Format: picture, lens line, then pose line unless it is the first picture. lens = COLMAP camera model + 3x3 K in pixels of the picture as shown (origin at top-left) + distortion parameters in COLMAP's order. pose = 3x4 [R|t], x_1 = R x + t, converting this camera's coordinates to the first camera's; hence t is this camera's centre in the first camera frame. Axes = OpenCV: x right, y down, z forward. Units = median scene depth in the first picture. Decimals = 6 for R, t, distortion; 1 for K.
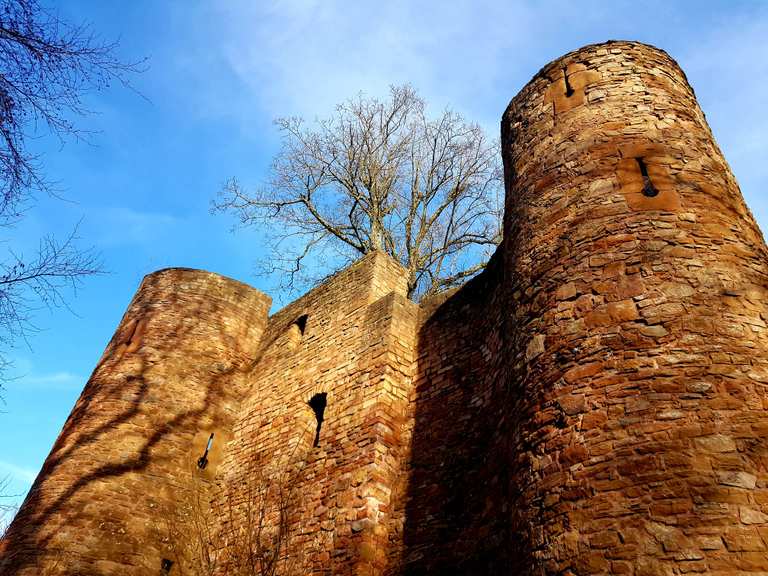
lens RADIAL K [[404.4, 0, 384.0], [0, 404.4, 288.0], [0, 0, 1]] dist [-0.000155, -0.001213]
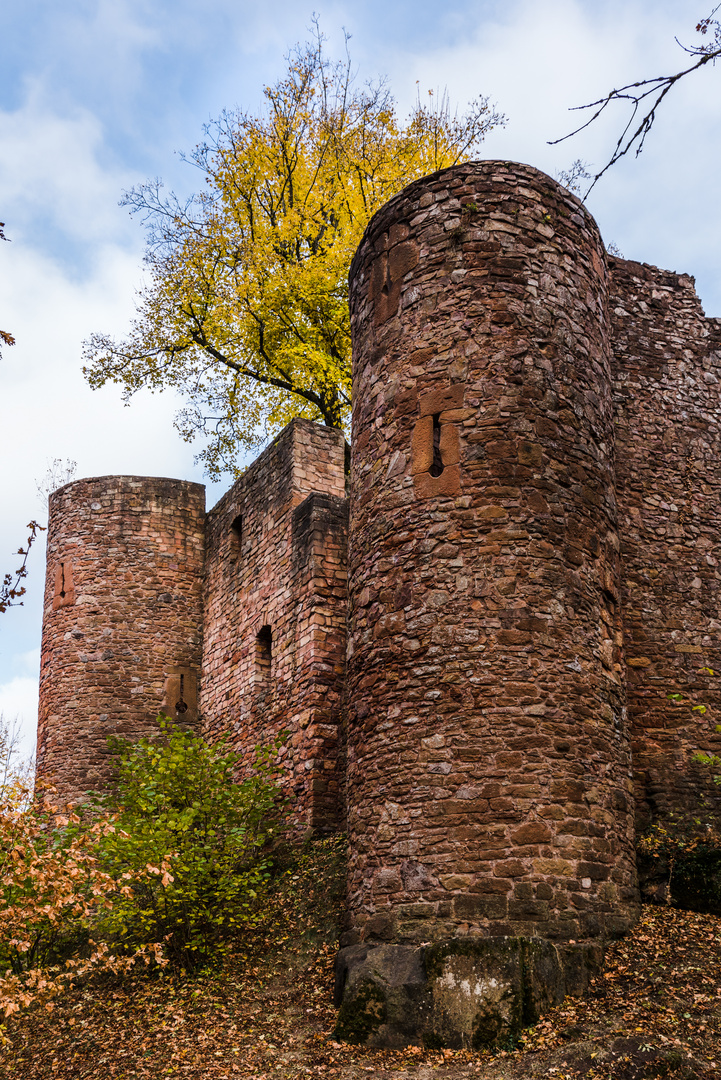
lens RADIAL K [[654.9, 0, 360.5], [0, 654.9, 540.0], [0, 0, 1]] dist [0.002444, 0.000218]
pose [[0.953323, -0.228947, -0.196874, 0.804290], [0.282513, 0.906456, 0.313886, -0.665388], [0.106594, -0.354854, 0.928825, -0.550692]]
